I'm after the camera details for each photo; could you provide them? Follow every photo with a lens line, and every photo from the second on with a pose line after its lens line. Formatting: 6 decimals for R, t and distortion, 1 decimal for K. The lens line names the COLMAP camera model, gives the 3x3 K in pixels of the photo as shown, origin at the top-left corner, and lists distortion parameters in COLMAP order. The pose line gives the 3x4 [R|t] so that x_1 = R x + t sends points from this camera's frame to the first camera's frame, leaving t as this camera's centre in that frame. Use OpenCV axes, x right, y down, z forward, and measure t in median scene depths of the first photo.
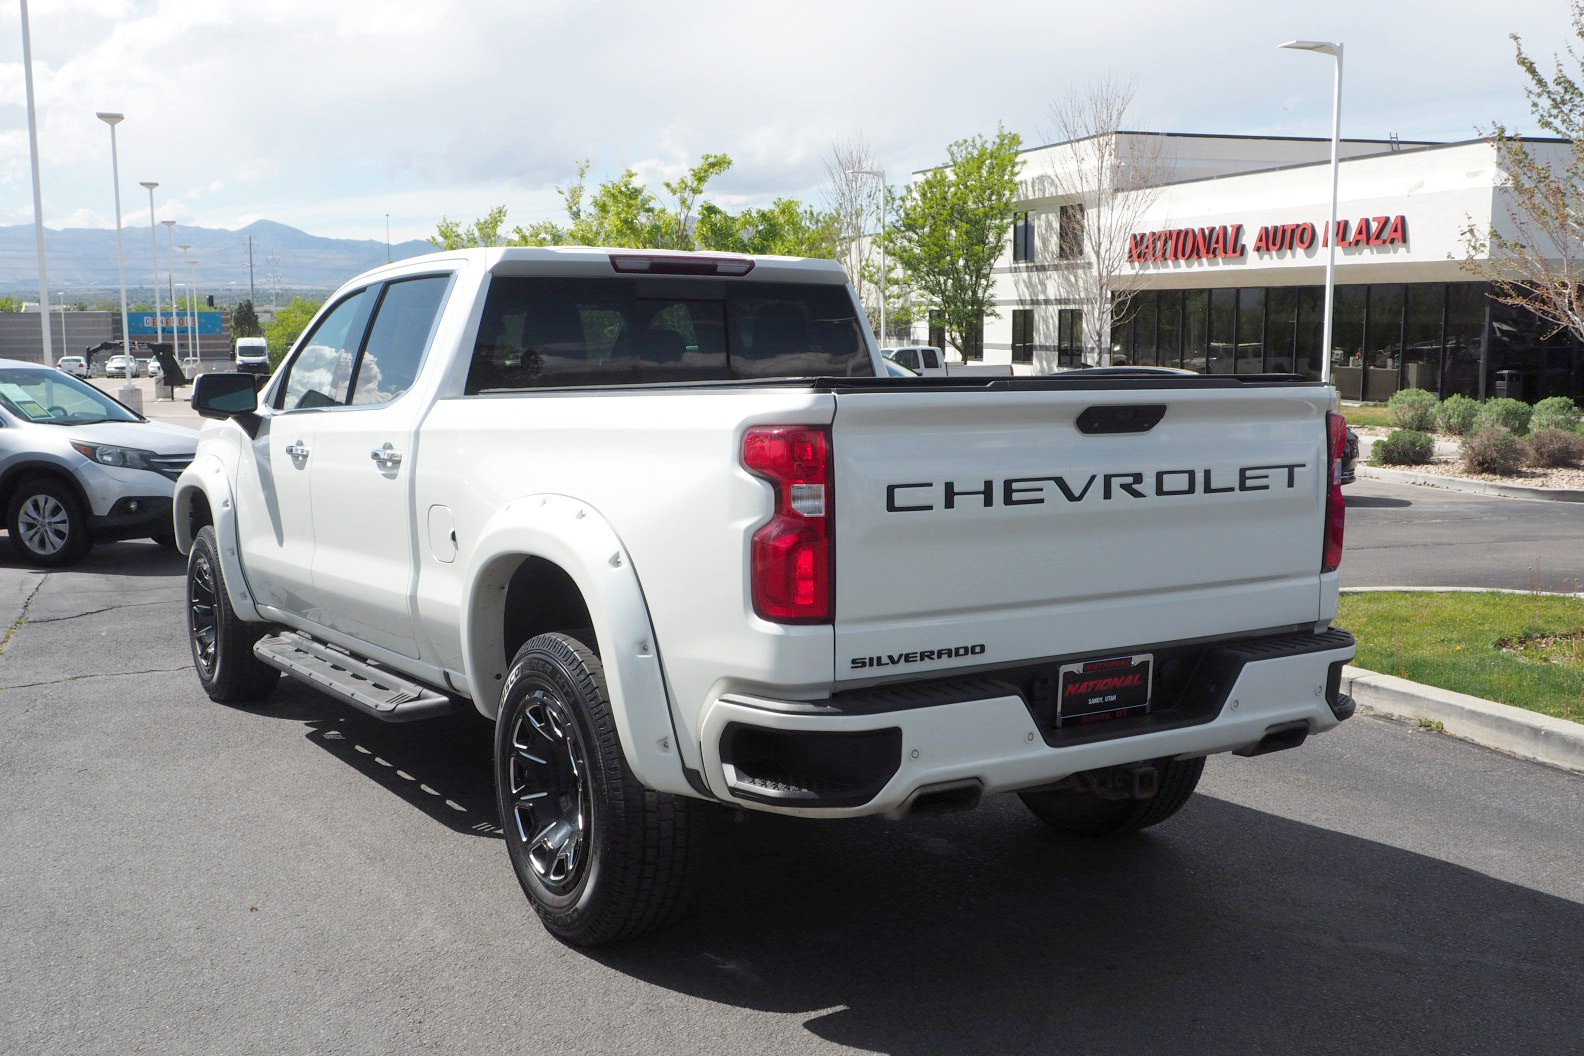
lens RADIAL K [[1672.5, 0, 794.5], [0, 1672.5, 536.5], [0, 0, 1]] dist [-0.009522, 0.000000]
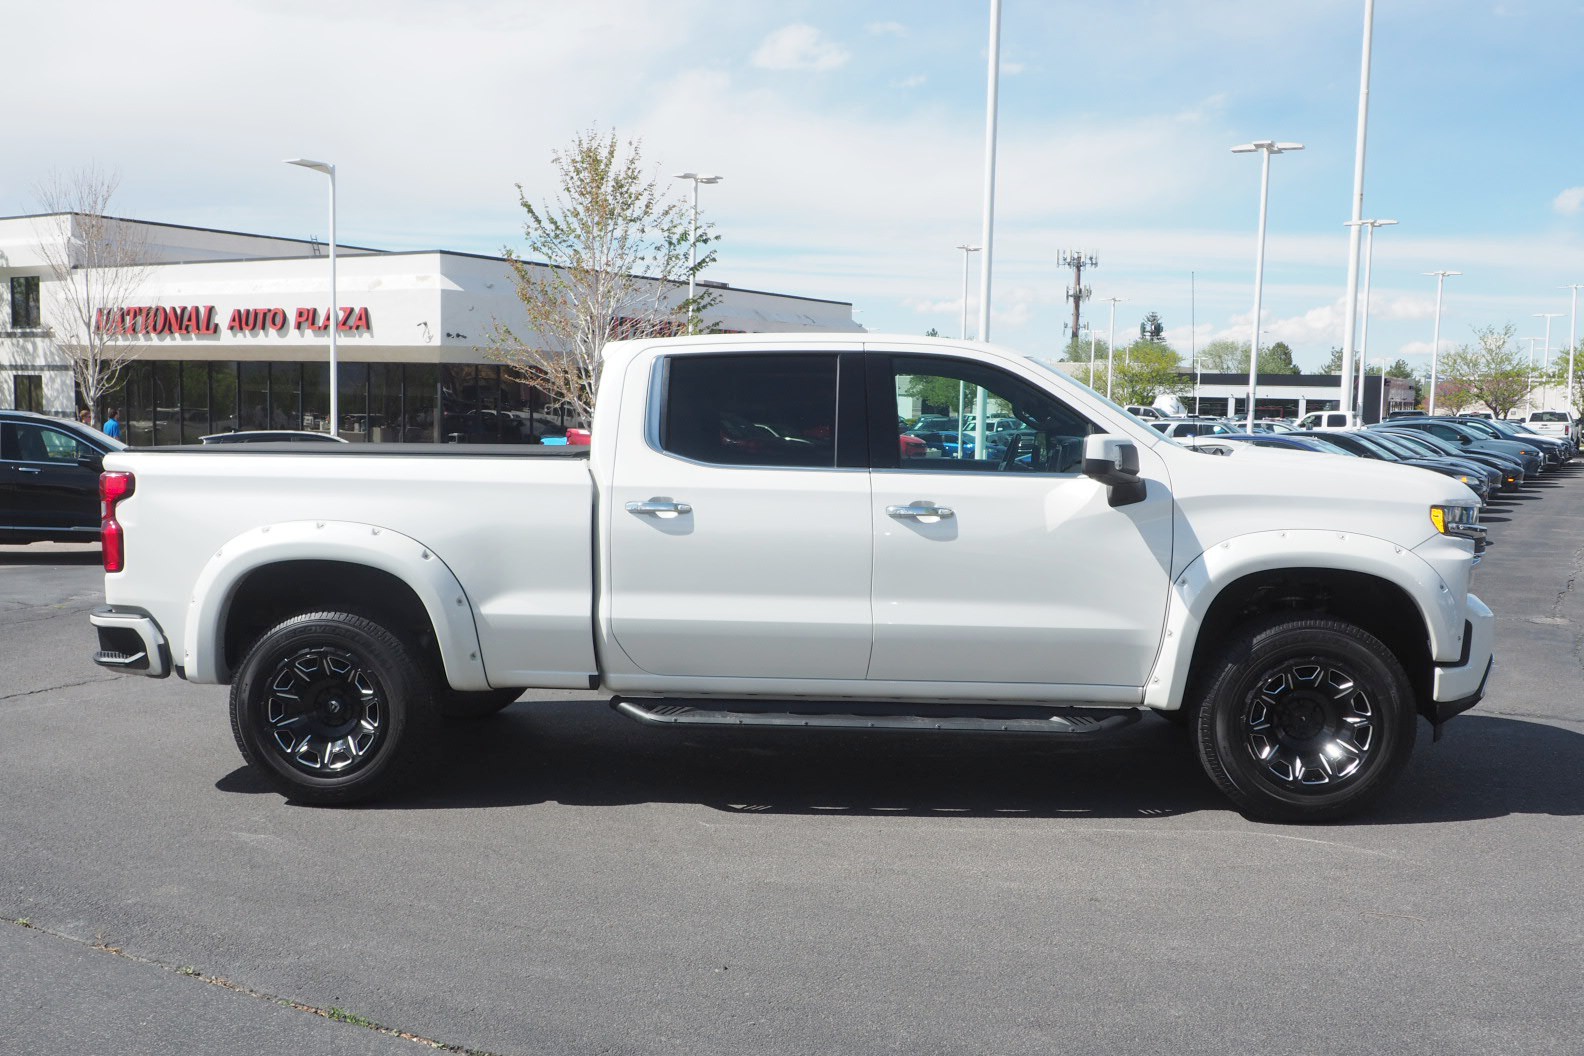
lens RADIAL K [[1455.2, 0, 792.3], [0, 1455.2, 528.1], [0, 0, 1]] dist [-0.009158, -0.039282]
pose [[0.749926, -0.041545, 0.660216, -0.102494], [0.063290, 0.997954, -0.009093, -0.000291], [-0.658487, 0.048604, 0.751021, -0.003021]]
